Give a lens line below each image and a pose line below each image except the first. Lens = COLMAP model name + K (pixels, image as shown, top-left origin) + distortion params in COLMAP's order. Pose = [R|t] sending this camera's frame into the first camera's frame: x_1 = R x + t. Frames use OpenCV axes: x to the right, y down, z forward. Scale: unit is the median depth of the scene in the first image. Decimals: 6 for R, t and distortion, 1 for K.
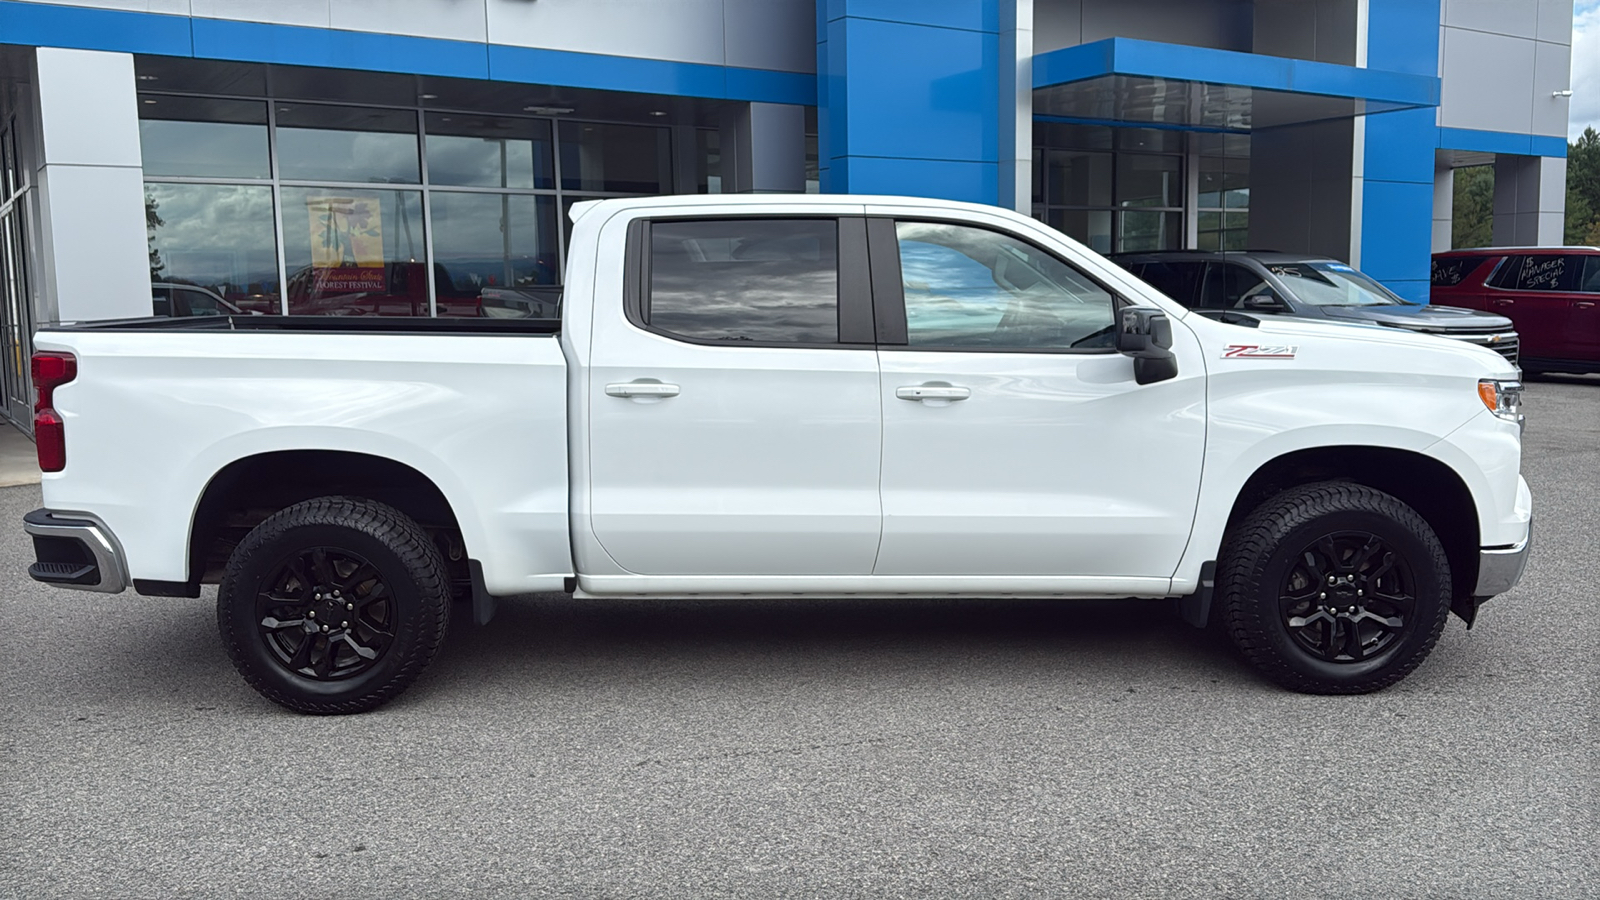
lens RADIAL K [[1361.1, 0, 800.0], [0, 1361.1, 450.0], [0, 0, 1]] dist [0.128251, -0.220474]
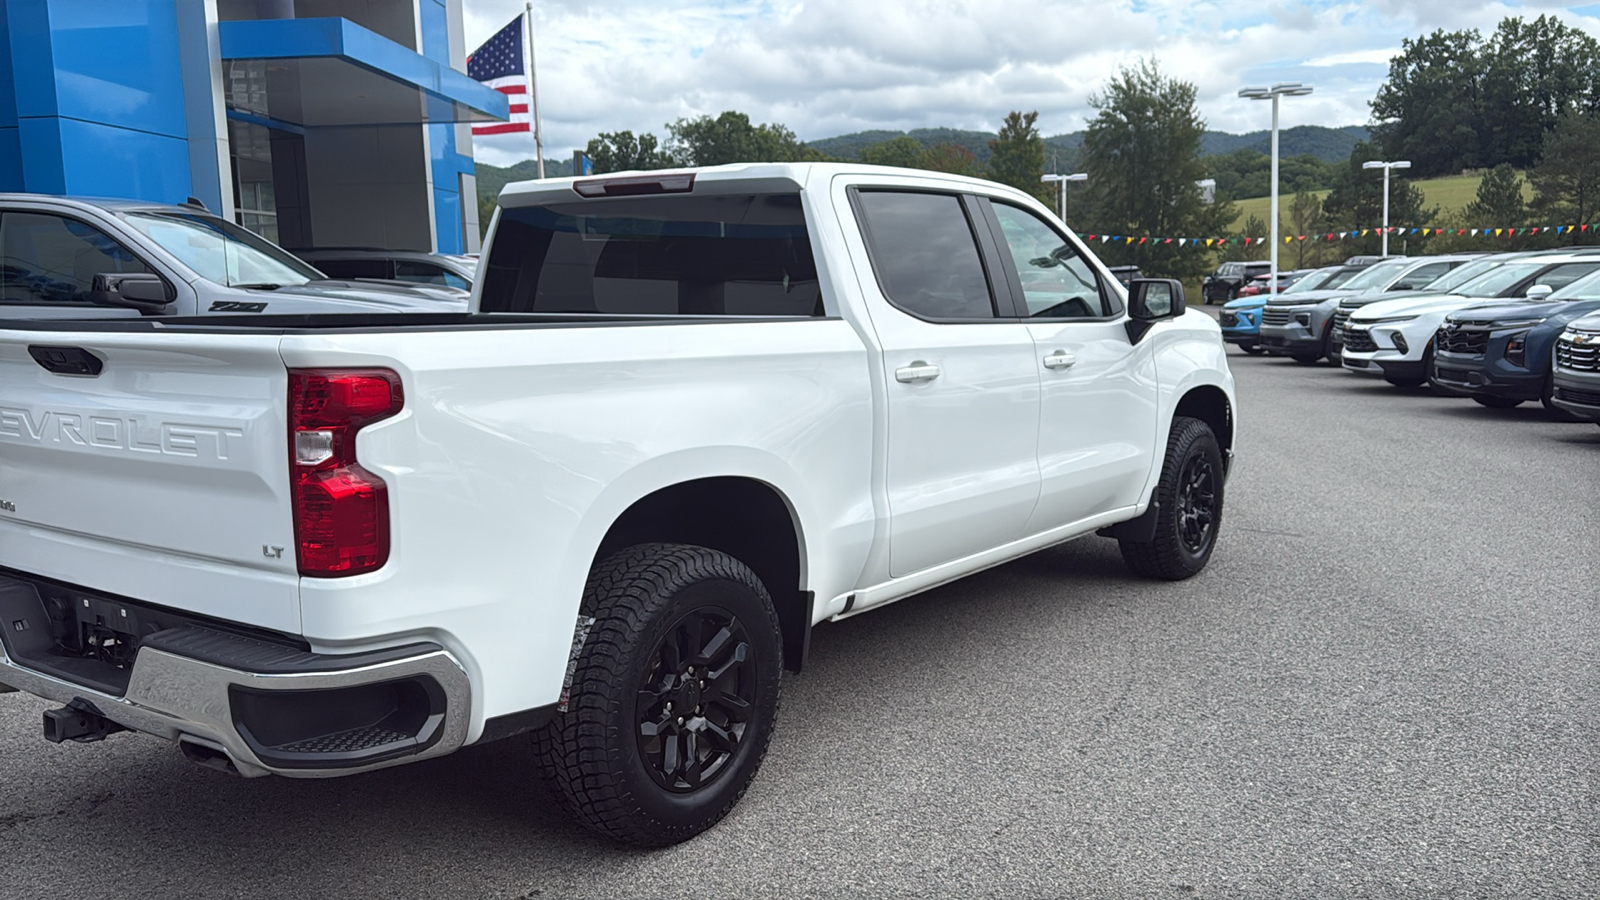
lens RADIAL K [[1361.1, 0, 800.0], [0, 1361.1, 450.0], [0, 0, 1]] dist [0.128251, -0.220474]
pose [[0.609500, -0.101264, 0.786292, -0.870212], [0.107938, 0.993173, 0.044238, -0.040985], [-0.785403, 0.057908, 0.616270, 0.491127]]
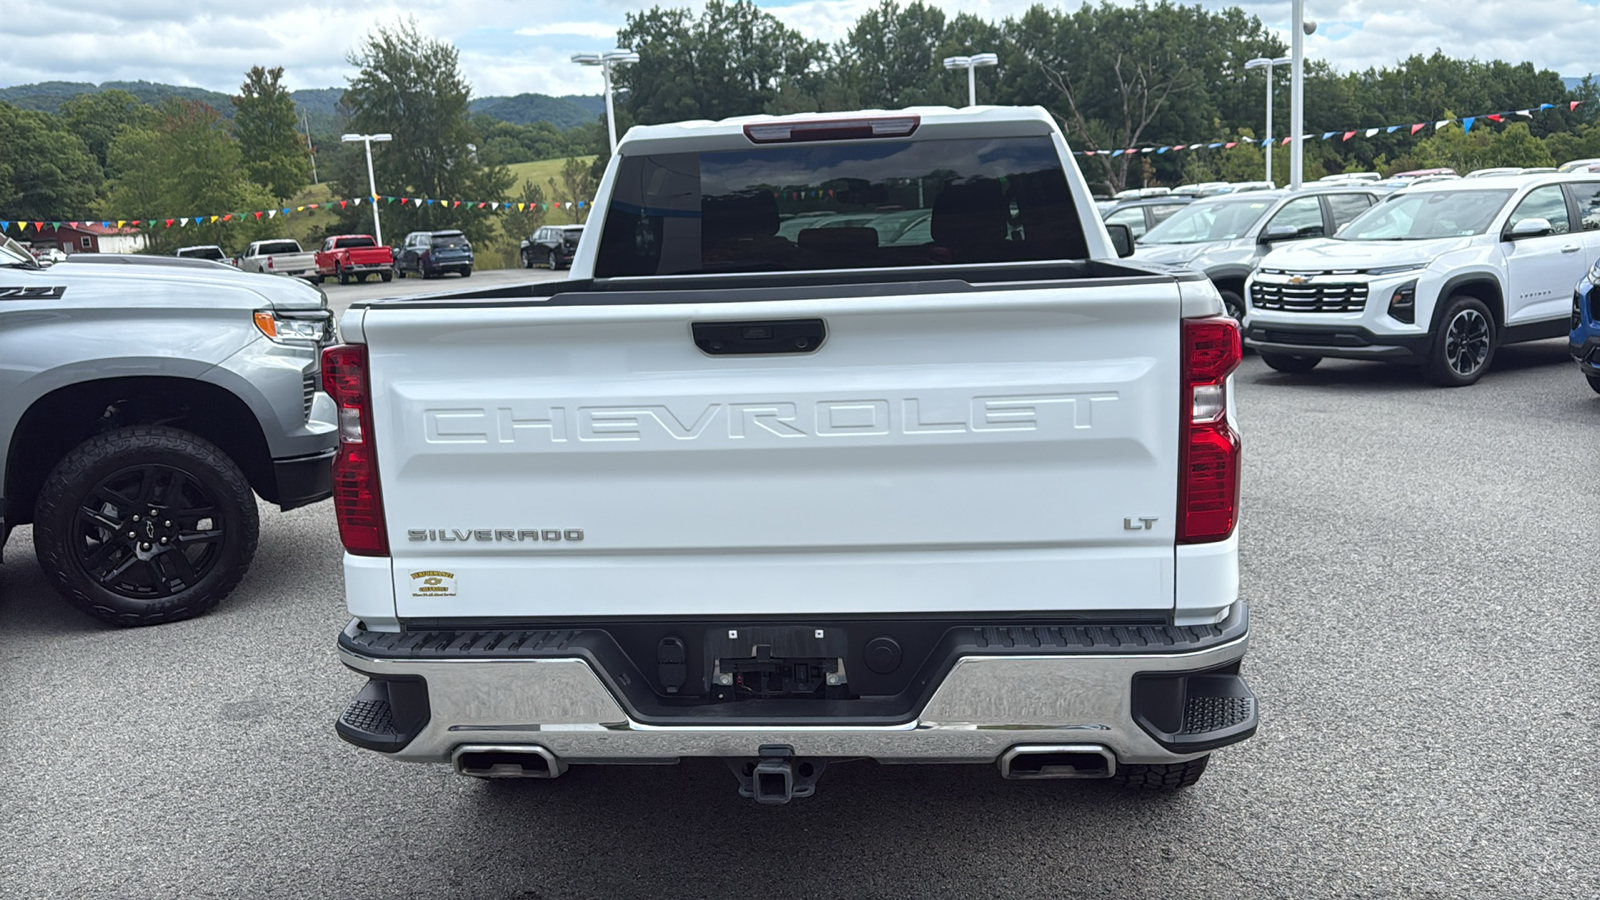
lens RADIAL K [[1361.7, 0, 797.9], [0, 1361.7, 476.1], [0, 0, 1]] dist [0.144234, -0.272096]
pose [[0.127263, -0.178992, 0.975585, -1.091120], [0.162597, 0.974041, 0.157499, -0.122825], [-0.978451, 0.138584, 0.153063, 1.100993]]
